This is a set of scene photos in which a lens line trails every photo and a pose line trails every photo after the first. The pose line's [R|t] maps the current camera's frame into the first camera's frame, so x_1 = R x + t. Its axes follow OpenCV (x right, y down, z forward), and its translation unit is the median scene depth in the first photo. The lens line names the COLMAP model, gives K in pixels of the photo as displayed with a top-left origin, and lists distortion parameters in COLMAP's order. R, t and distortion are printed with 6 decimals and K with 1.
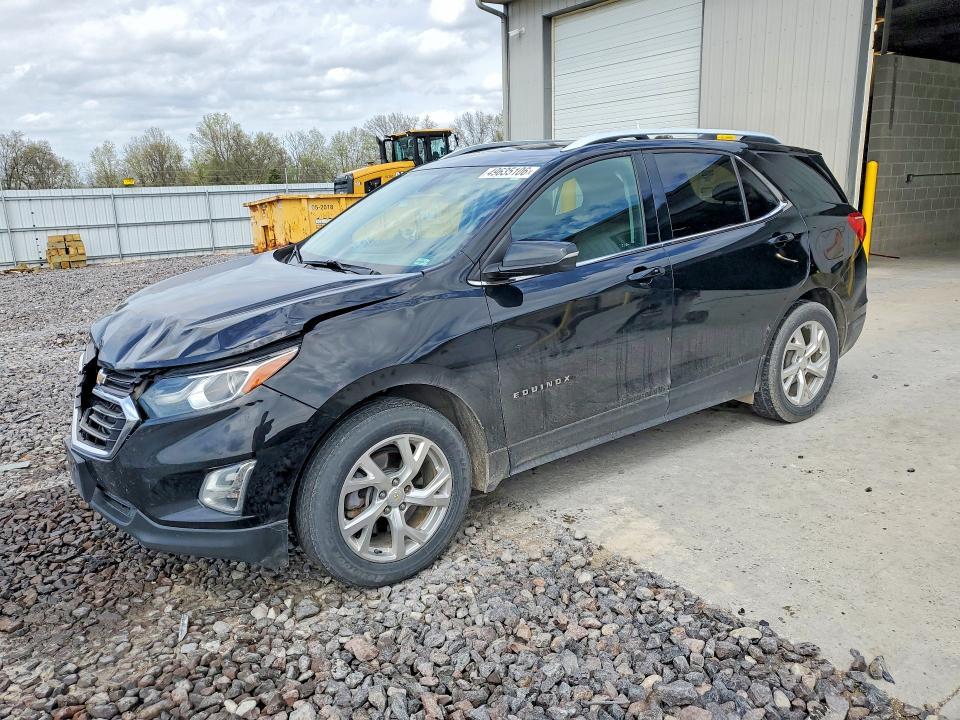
lens RADIAL K [[729.8, 0, 456.6], [0, 729.8, 358.8], [0, 0, 1]] dist [0.042595, 0.000563]
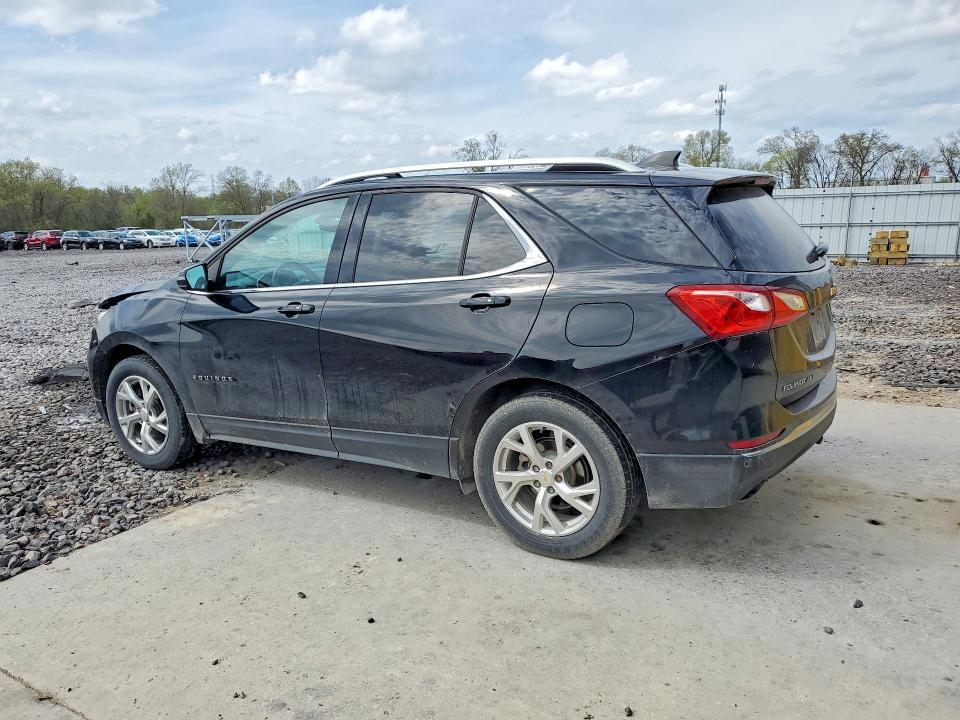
lens RADIAL K [[729.8, 0, 456.6], [0, 729.8, 358.8], [0, 0, 1]] dist [0.042595, 0.000563]
pose [[0.393911, 0.211151, -0.894567, 1.070801], [-0.198300, 0.969858, 0.141603, -0.195783], [0.897503, 0.121614, 0.423909, 0.616377]]
